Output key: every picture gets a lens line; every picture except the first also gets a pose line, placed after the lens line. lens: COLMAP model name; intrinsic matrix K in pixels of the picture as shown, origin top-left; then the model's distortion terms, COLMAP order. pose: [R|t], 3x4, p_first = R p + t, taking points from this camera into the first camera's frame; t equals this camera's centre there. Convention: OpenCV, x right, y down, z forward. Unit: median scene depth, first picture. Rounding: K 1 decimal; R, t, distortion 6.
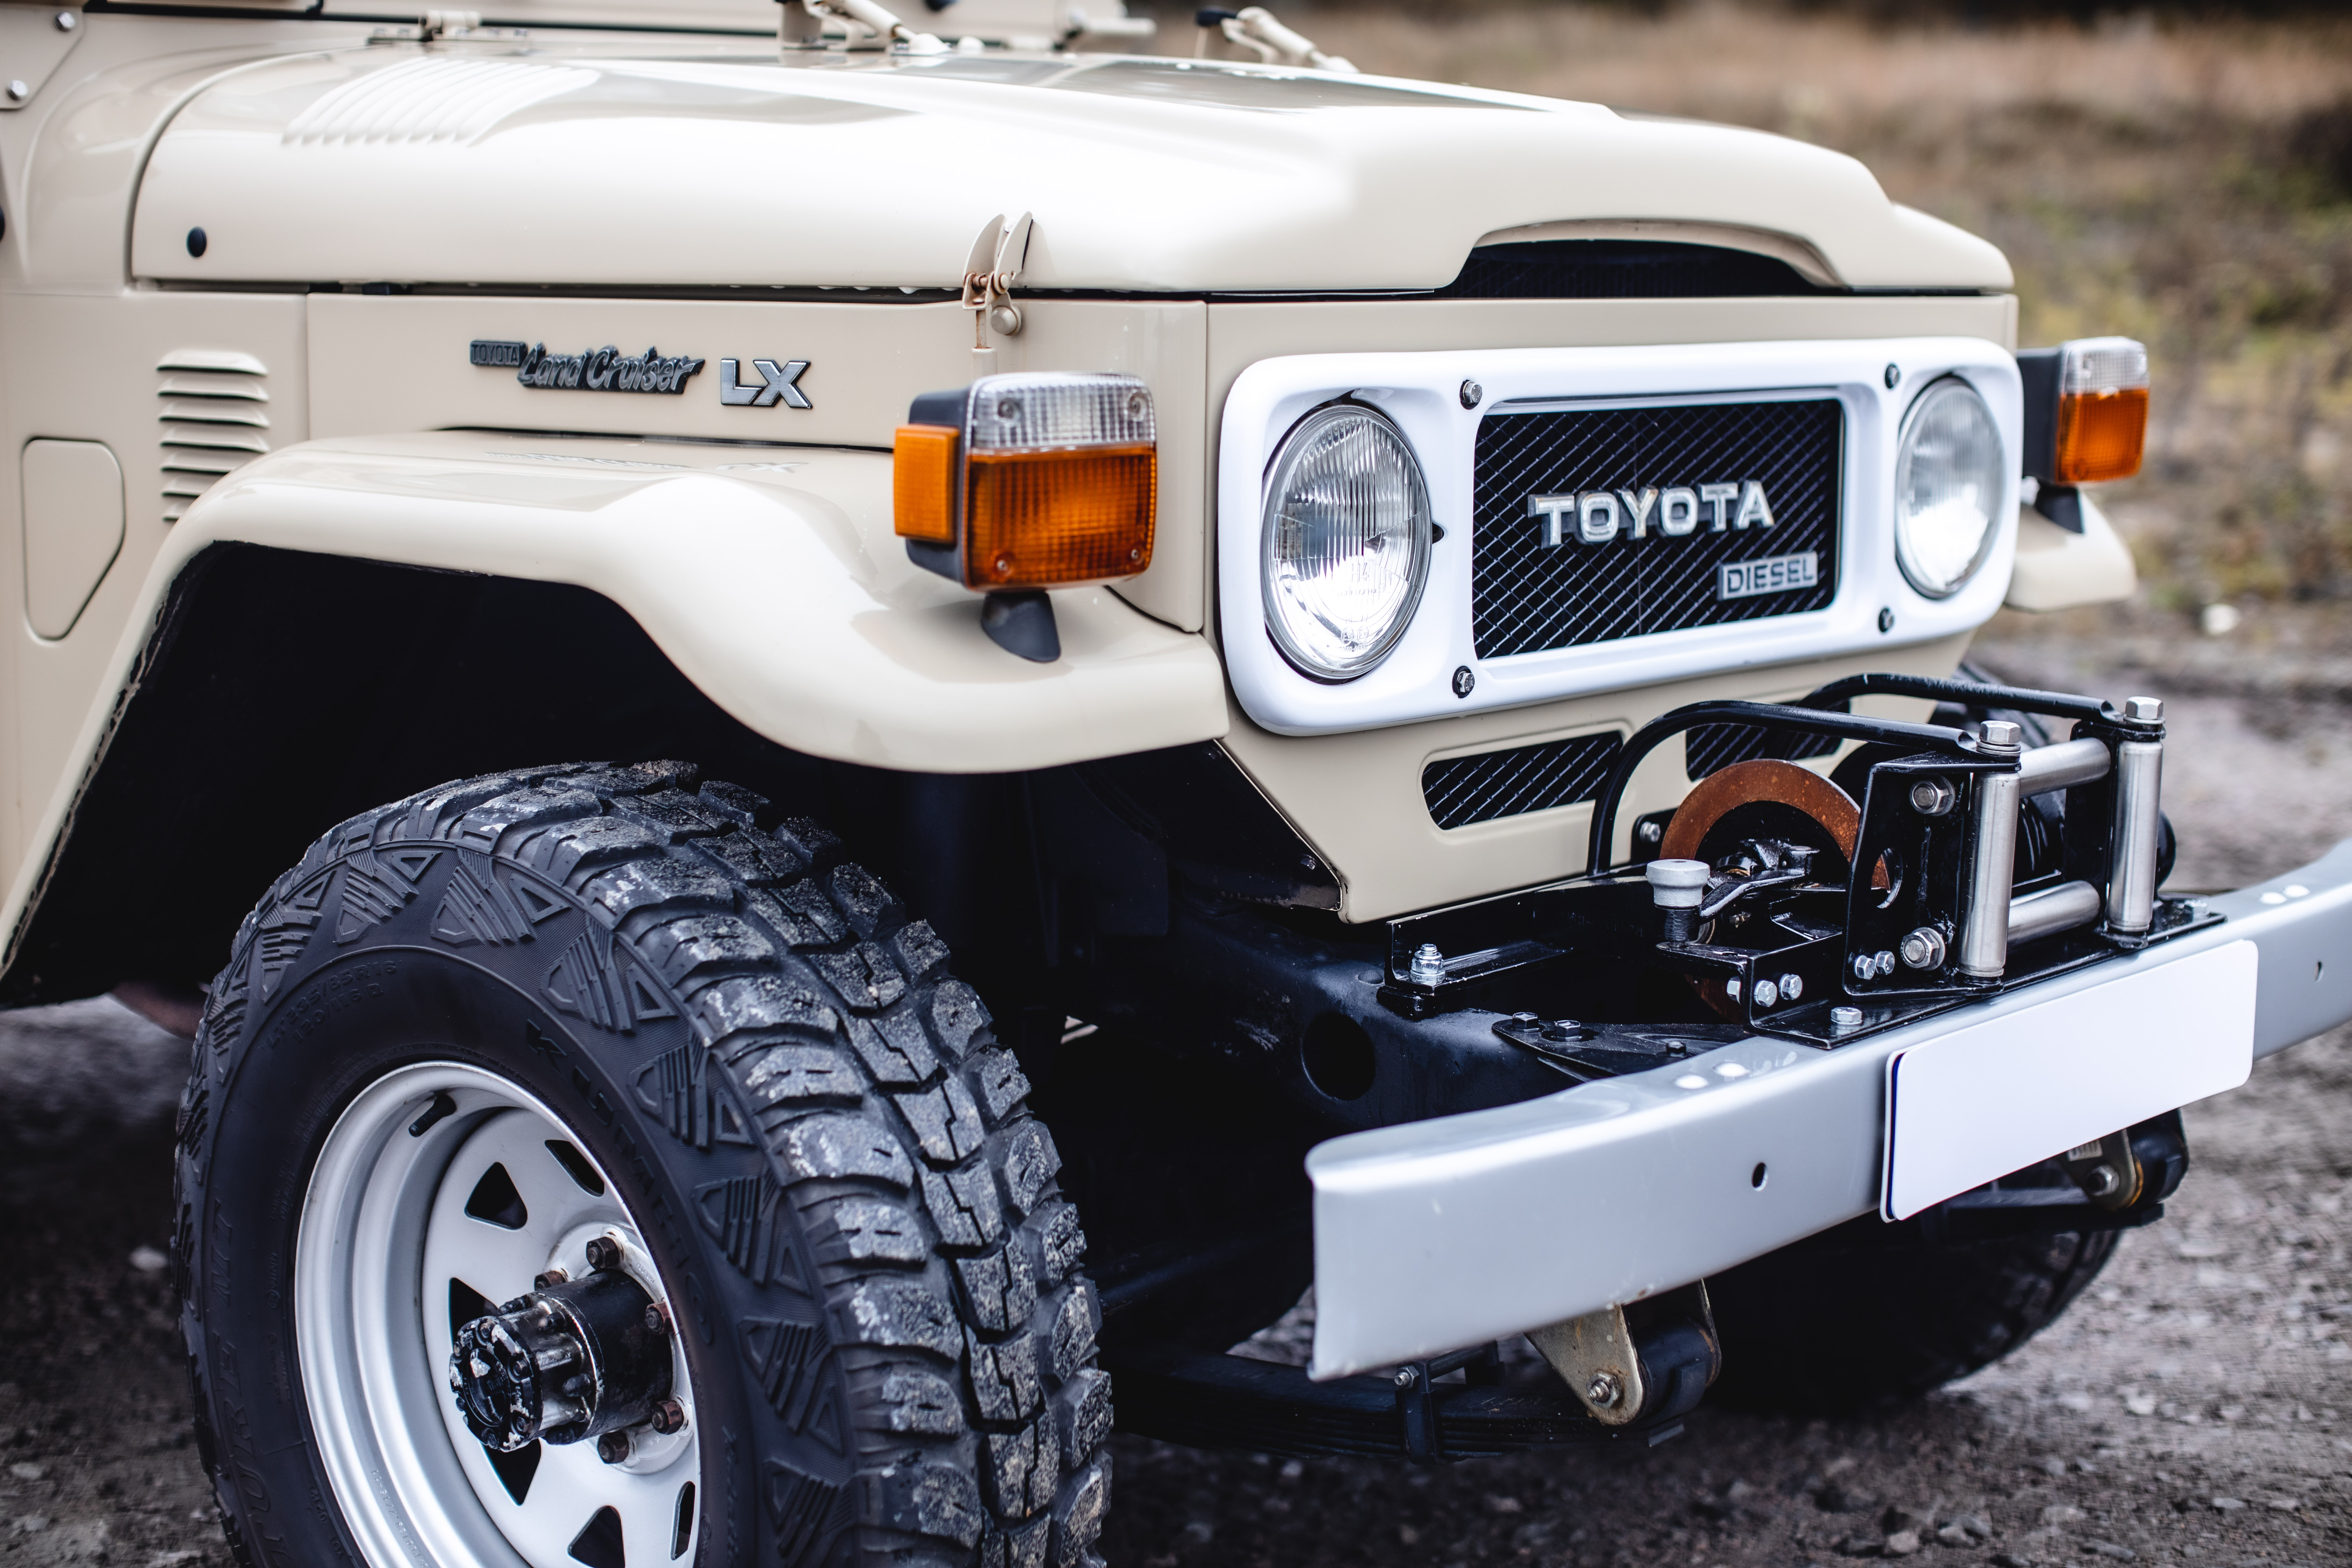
lens RADIAL K [[3407.5, 0, 1176.0], [0, 3407.5, 784.0], [0, 0, 1]] dist [-0.203220, 0.485733]
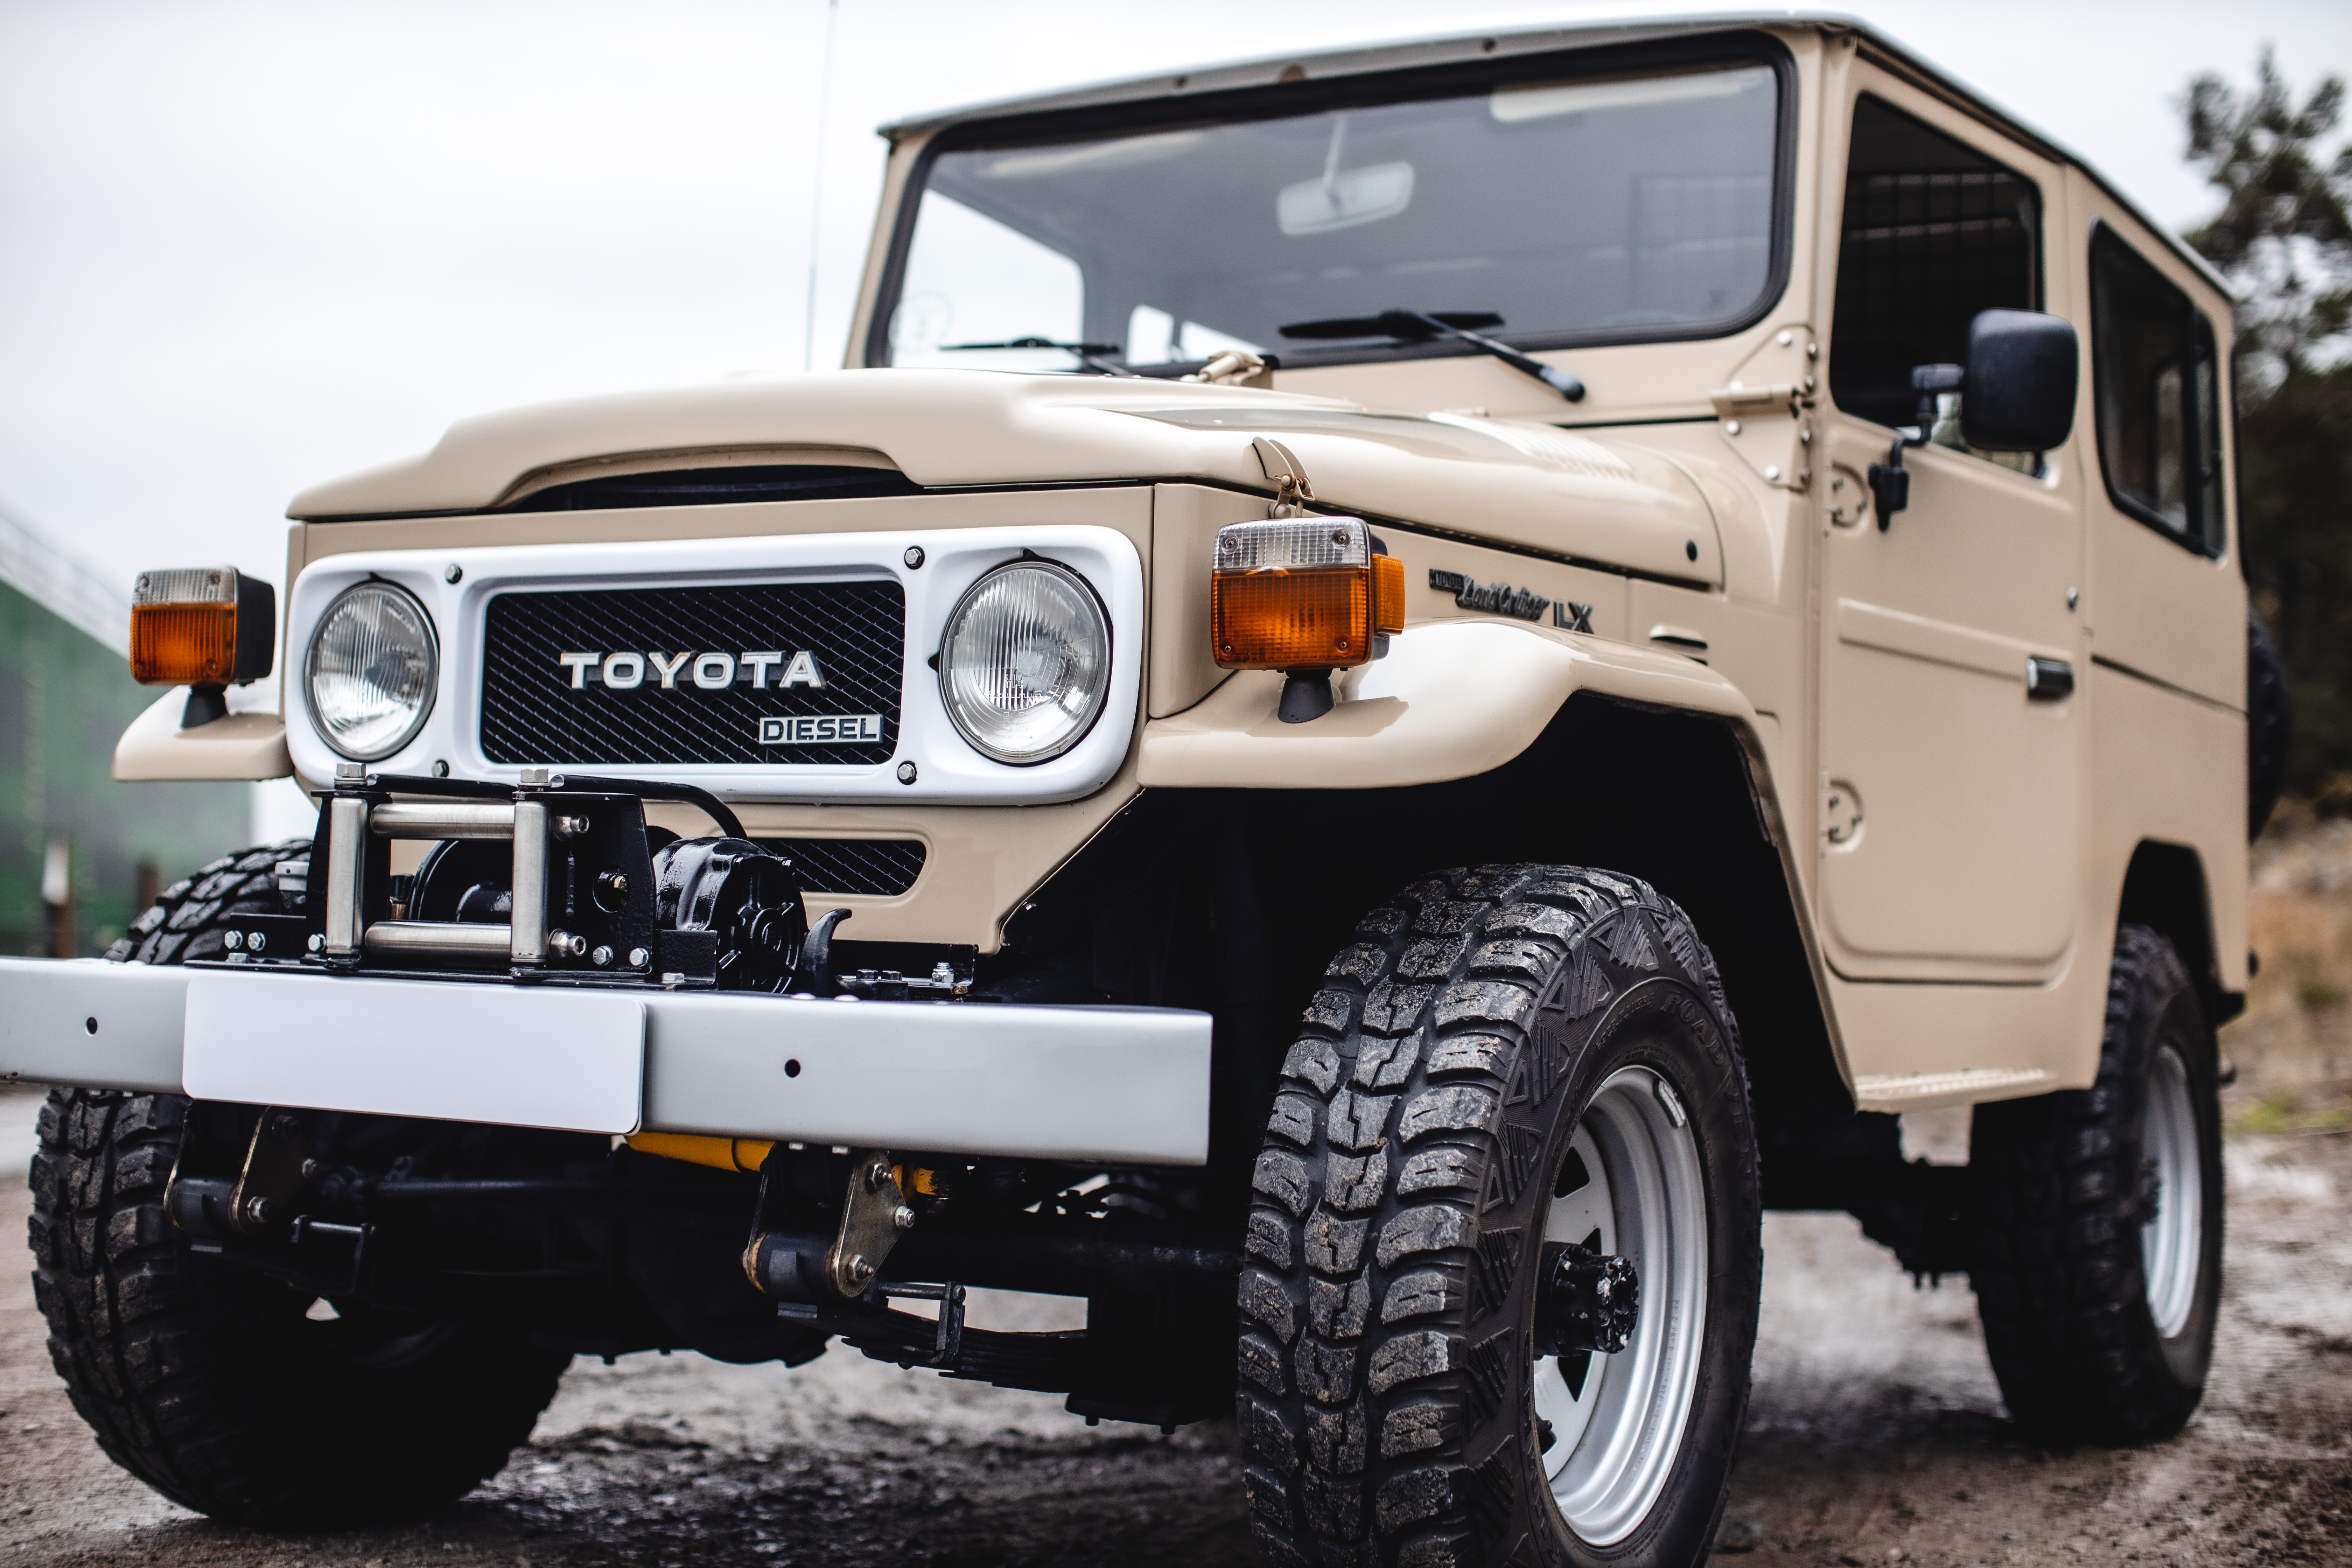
lens RADIAL K [[3407.5, 0, 1176.0], [0, 3407.5, 784.0], [0, 0, 1]] dist [-0.203220, 0.485733]
pose [[0.228982, -0.050692, -0.972110, 1.567757], [-0.187398, 0.977668, -0.095123, 0.054209], [0.955222, 0.203953, 0.214369, 0.996455]]
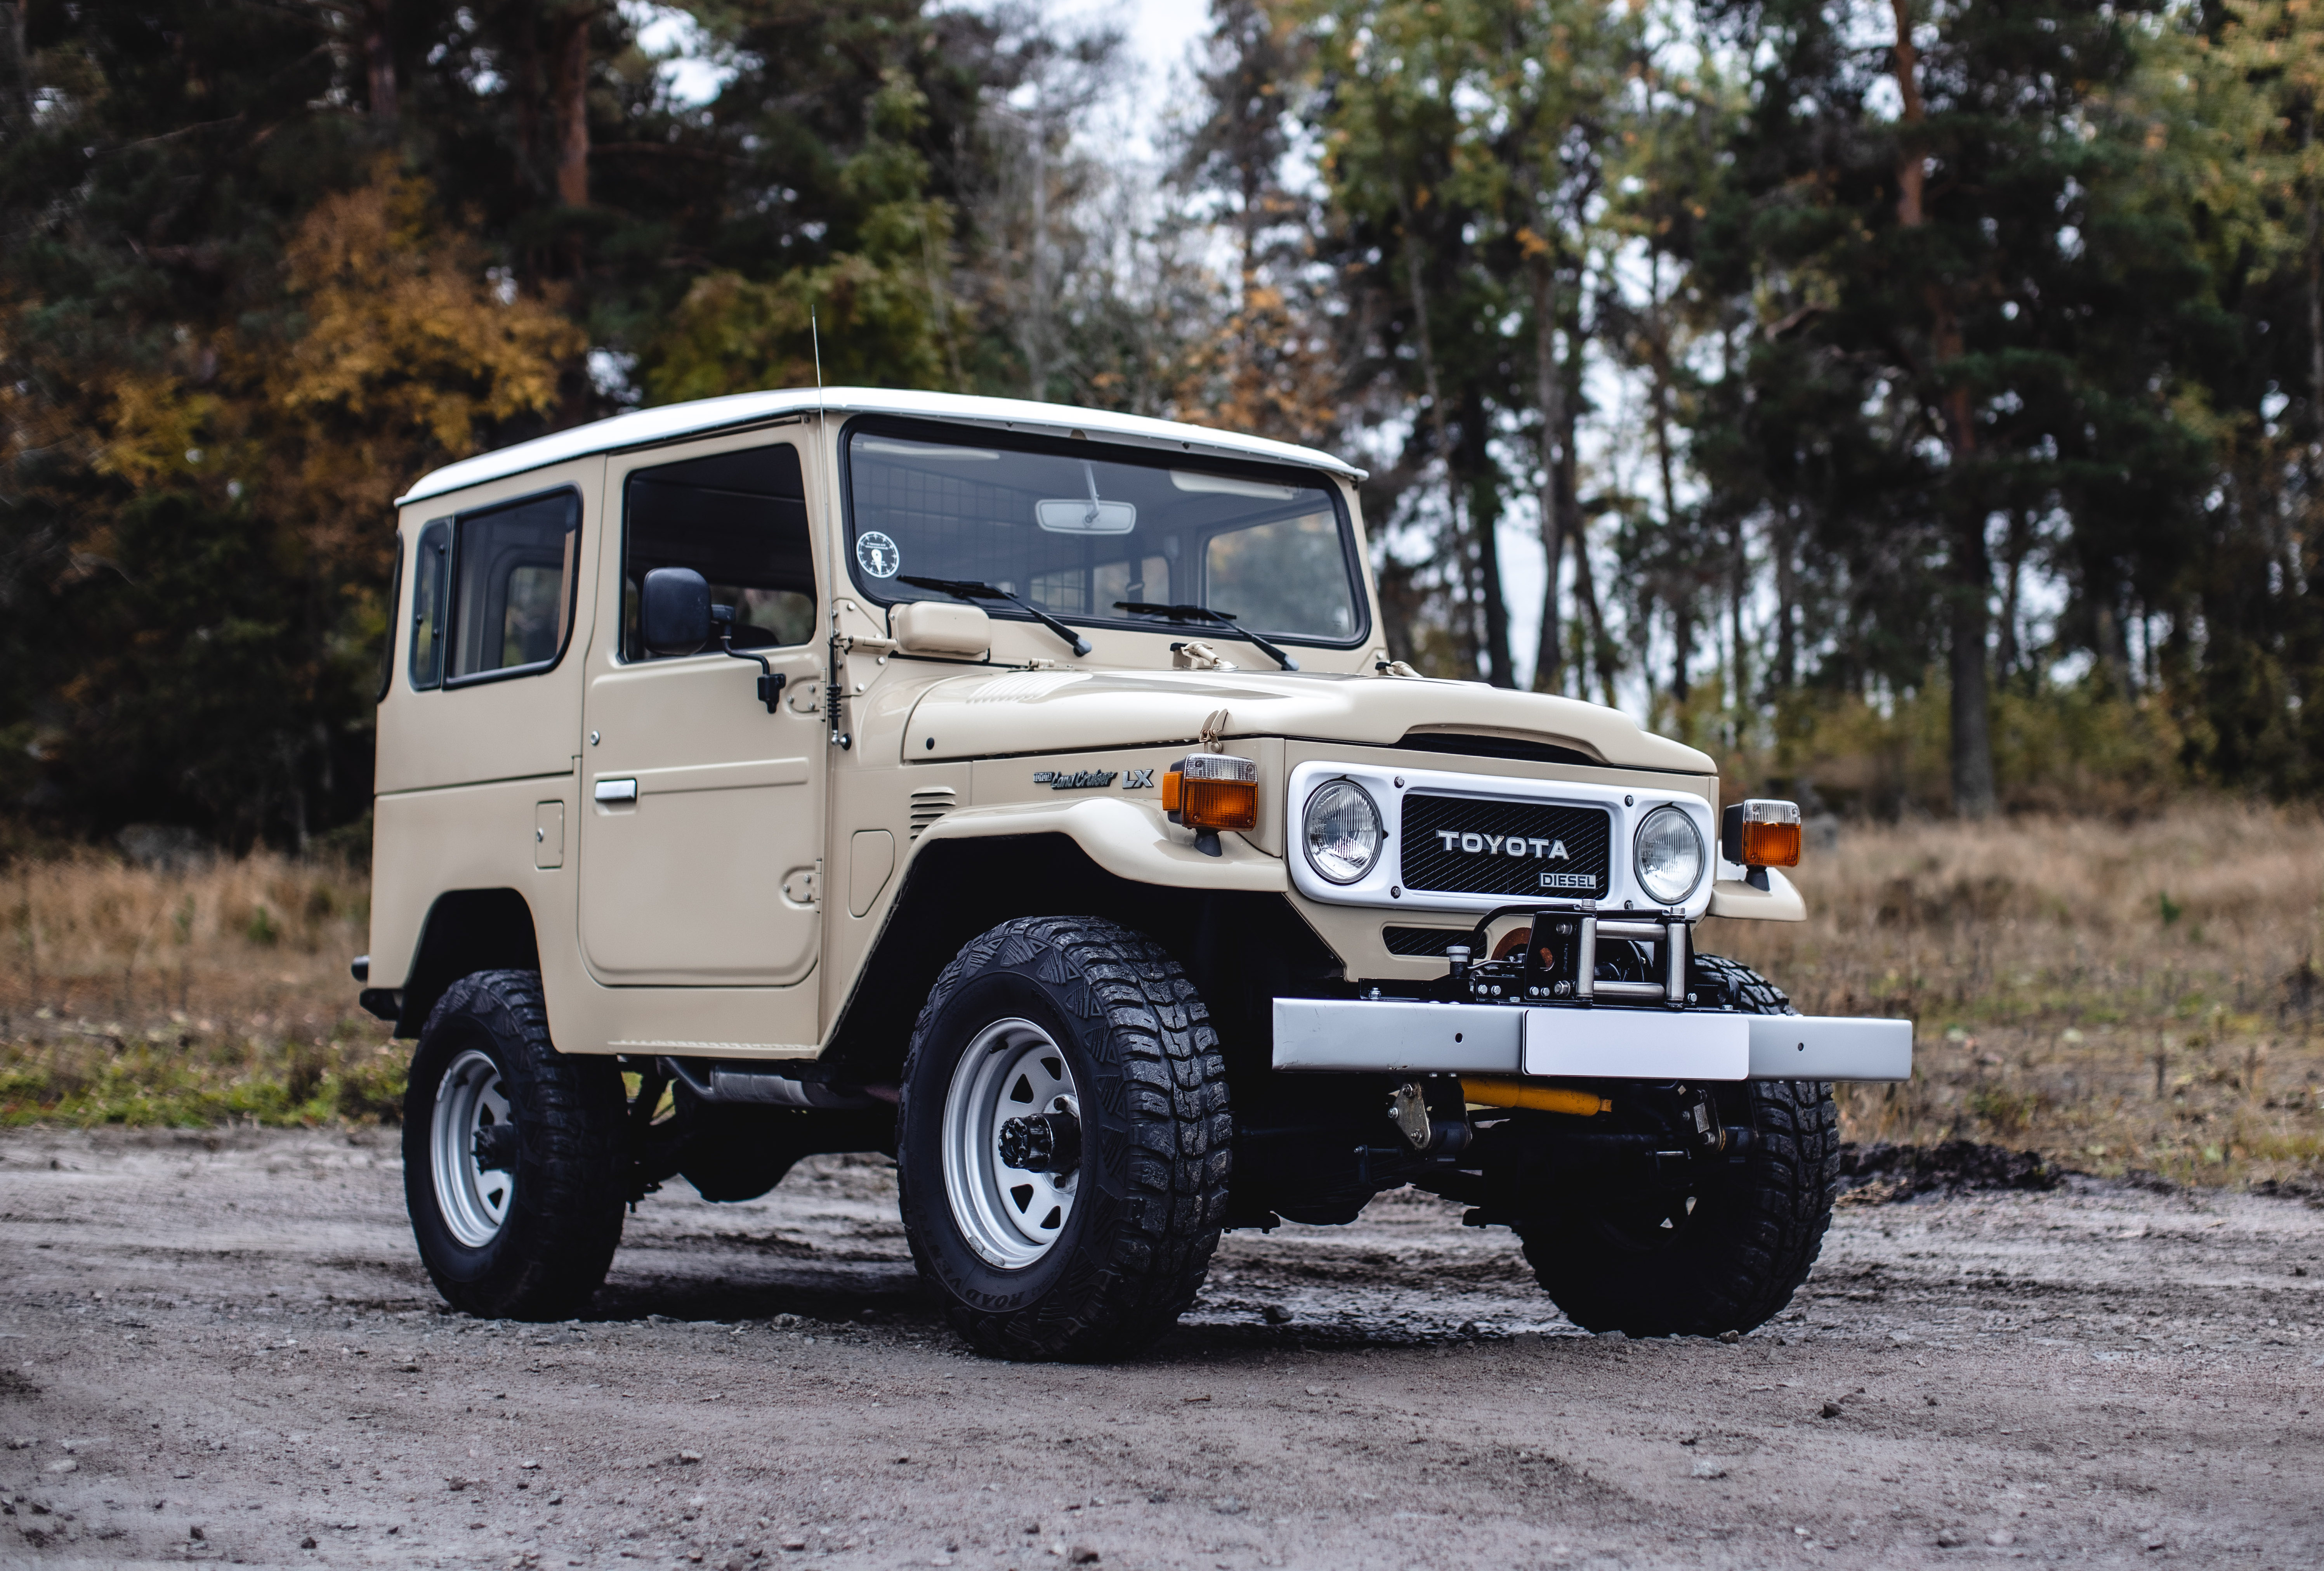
lens RADIAL K [[3658.9, 0, 1162.0], [0, 3658.9, 785.5], [0, 0, 1]] dist [-0.167389, 0.011980]
pose [[0.977235, -0.000622, -0.212157, 0.504120], [-0.049688, 0.971513, -0.231720, 0.548335], [0.206258, 0.236987, 0.949366, -1.711375]]
